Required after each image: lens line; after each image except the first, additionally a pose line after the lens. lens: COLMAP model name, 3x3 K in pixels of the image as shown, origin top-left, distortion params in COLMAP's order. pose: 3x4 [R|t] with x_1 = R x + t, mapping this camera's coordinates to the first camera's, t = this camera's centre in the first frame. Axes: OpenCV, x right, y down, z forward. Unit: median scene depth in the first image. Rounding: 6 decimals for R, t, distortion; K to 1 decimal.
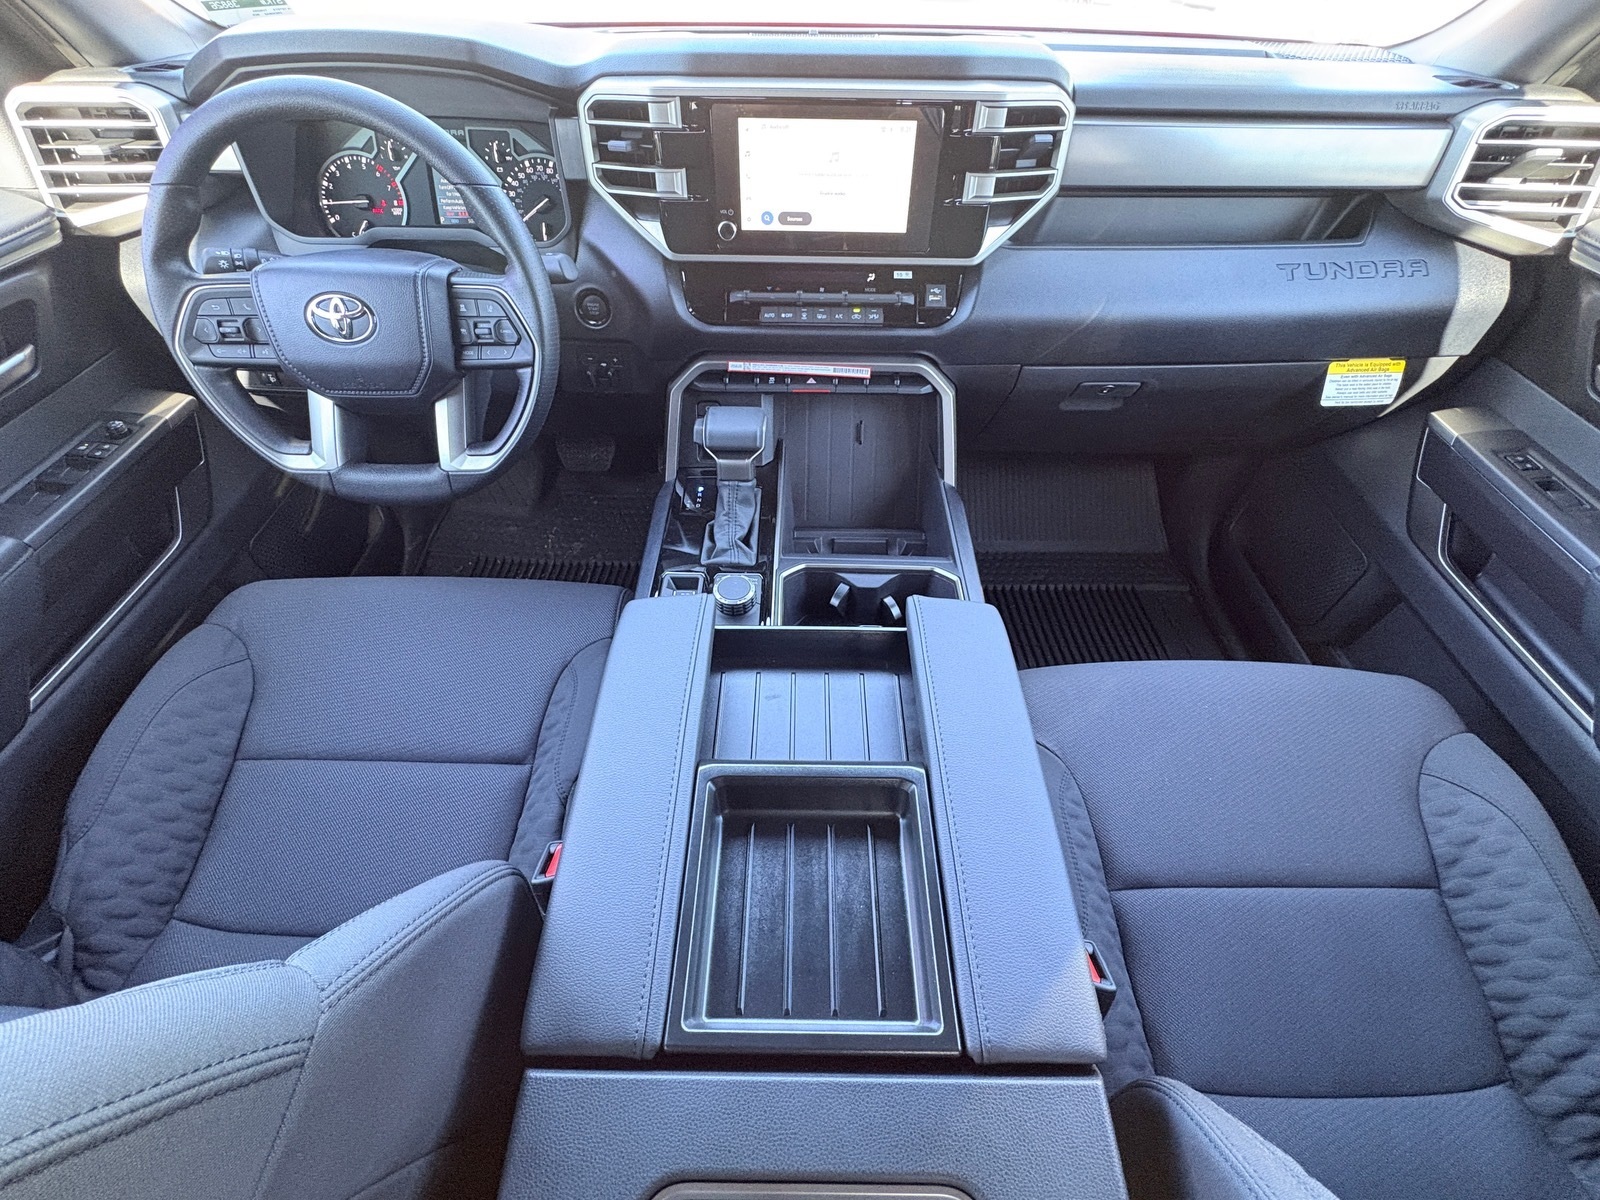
lens RADIAL K [[707.1, 0, 800.7], [0, 707.1, 595.6], [0, 0, 1]] dist [0.003602, -0.001322]
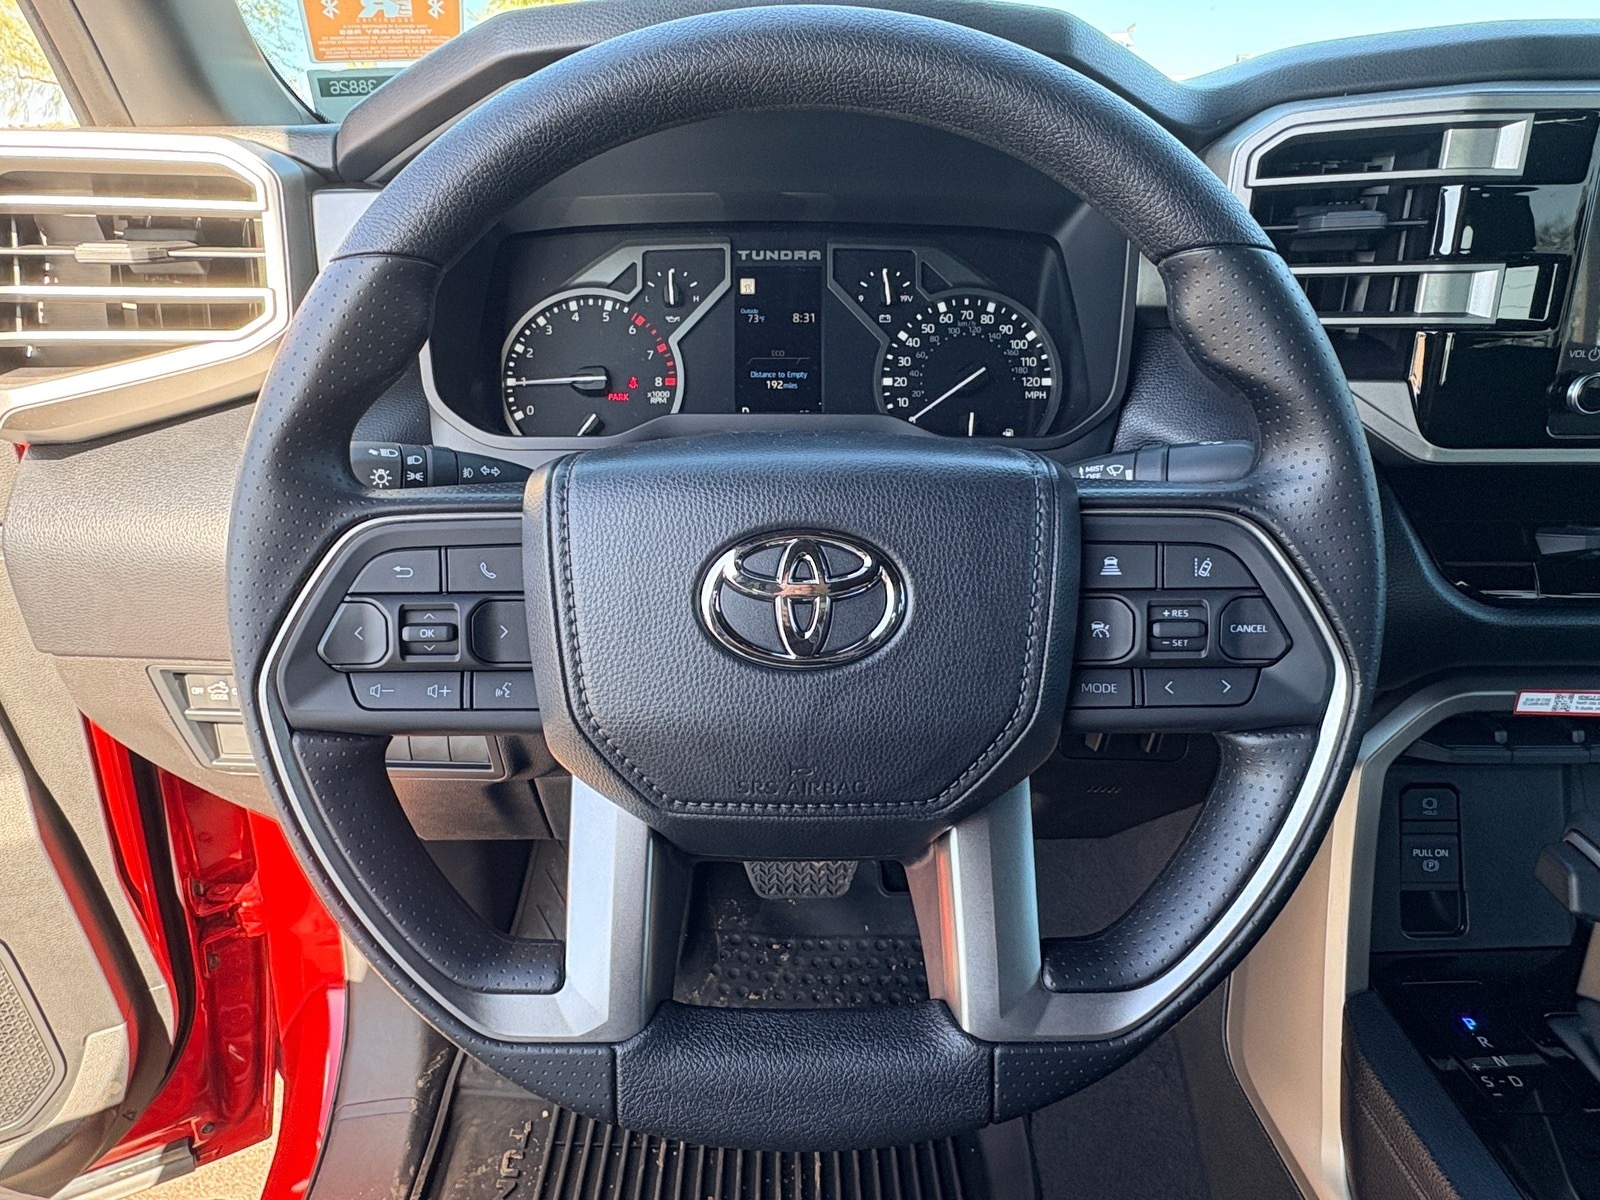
lens RADIAL K [[1005.1, 0, 768.4], [0, 1005.1, 595.8], [0, 0, 1]] dist [-0.003580, 0.000770]
pose [[0.999884, -0.013630, 0.006773, -0.522636], [0.015182, 0.924772, -0.380219, -0.167128], [-0.001081, 0.380277, 0.924872, 0.442561]]
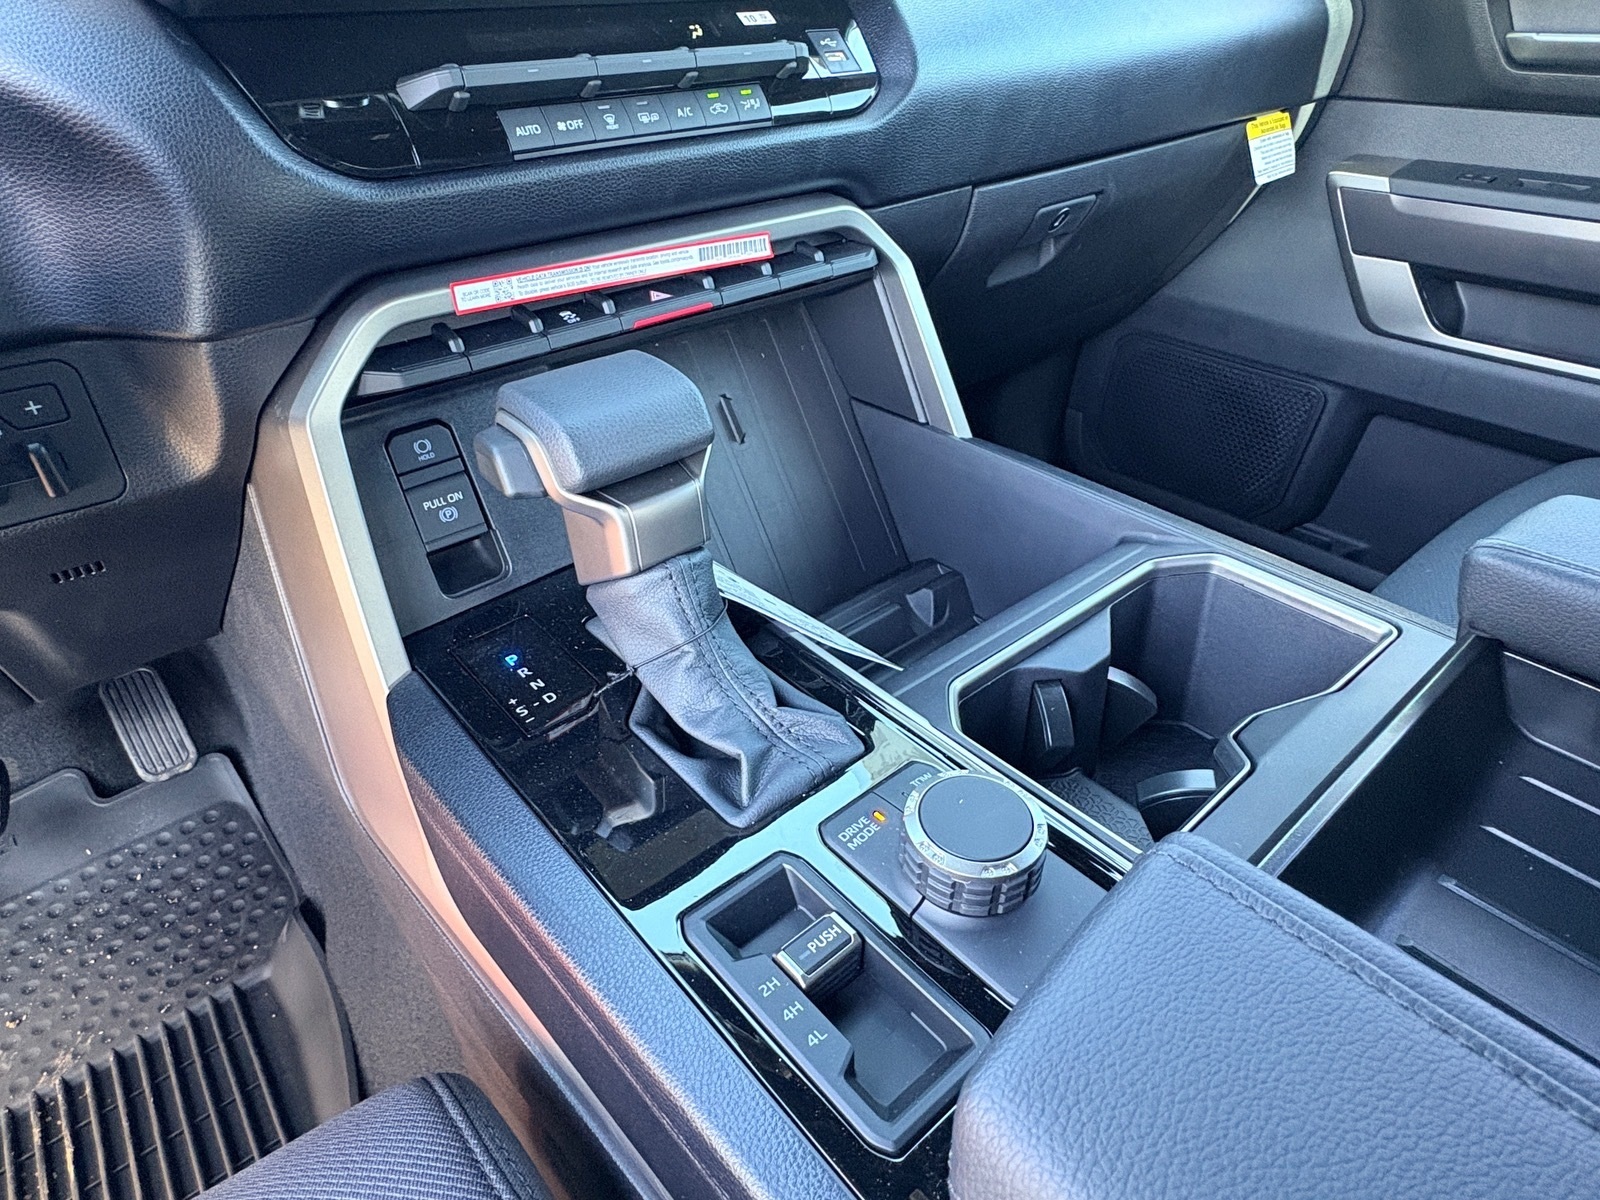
lens RADIAL K [[922.0, 0, 782.0], [0, 922.0, 596.0], [0, 0, 1]] dist [0.005893, 0.002050]
pose [[0.754579, -0.383468, 0.532507, -0.274280], [0.485409, 0.872245, -0.059721, -0.090261], [-0.441575, 0.303548, 0.844316, 0.579501]]
